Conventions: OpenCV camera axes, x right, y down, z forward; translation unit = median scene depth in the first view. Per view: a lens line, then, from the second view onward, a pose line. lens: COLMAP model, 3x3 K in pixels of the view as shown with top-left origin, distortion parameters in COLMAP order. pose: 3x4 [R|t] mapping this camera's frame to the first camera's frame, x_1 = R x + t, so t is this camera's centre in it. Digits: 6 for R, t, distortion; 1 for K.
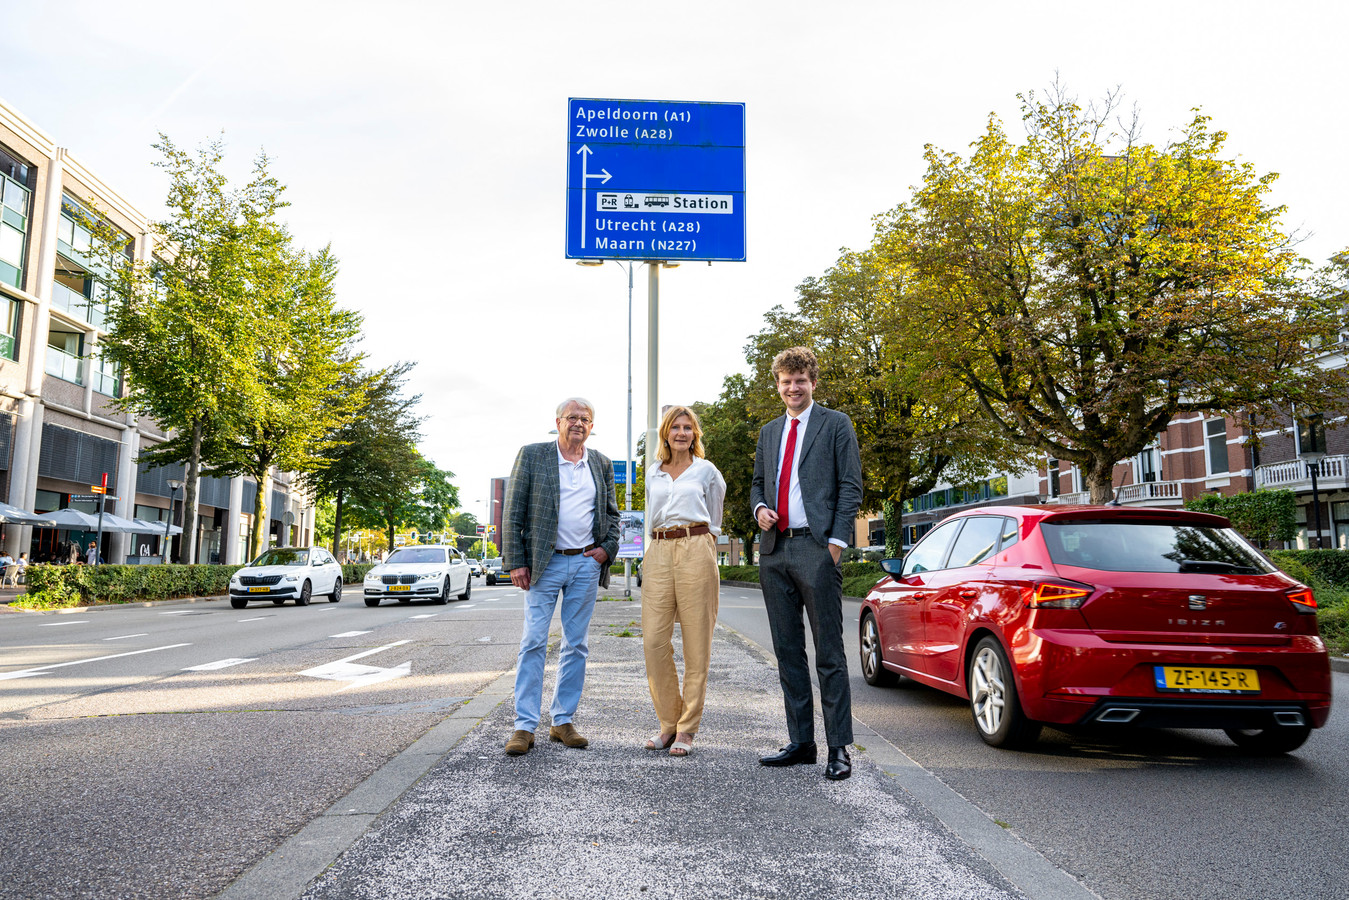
lens RADIAL K [[895.2, 0, 674.1], [0, 895.2, 449.1], [0, 0, 1]] dist [0.008218, 0.002036]
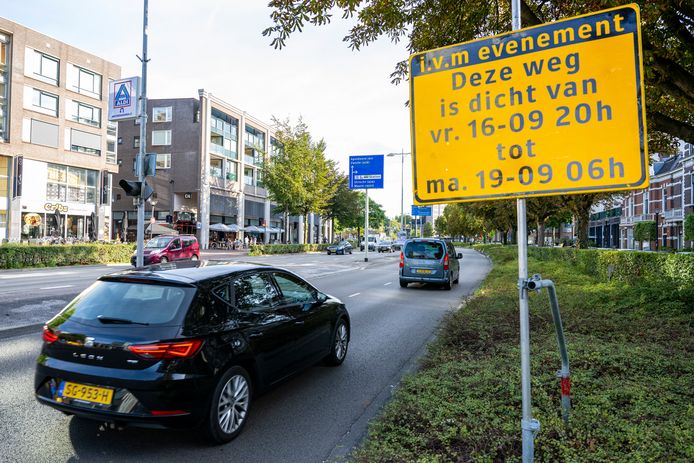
lens RADIAL K [[460.5, 0, 347.1], [0, 460.5, 230.9], [0, 0, 1]] dist [0.008218, 0.002036]
pose [[0.934847, 0.002680, -0.355040, 0.235355], [0.035105, 0.994374, 0.099943, -0.070991], [0.353310, -0.105895, 0.929494, -0.428594]]
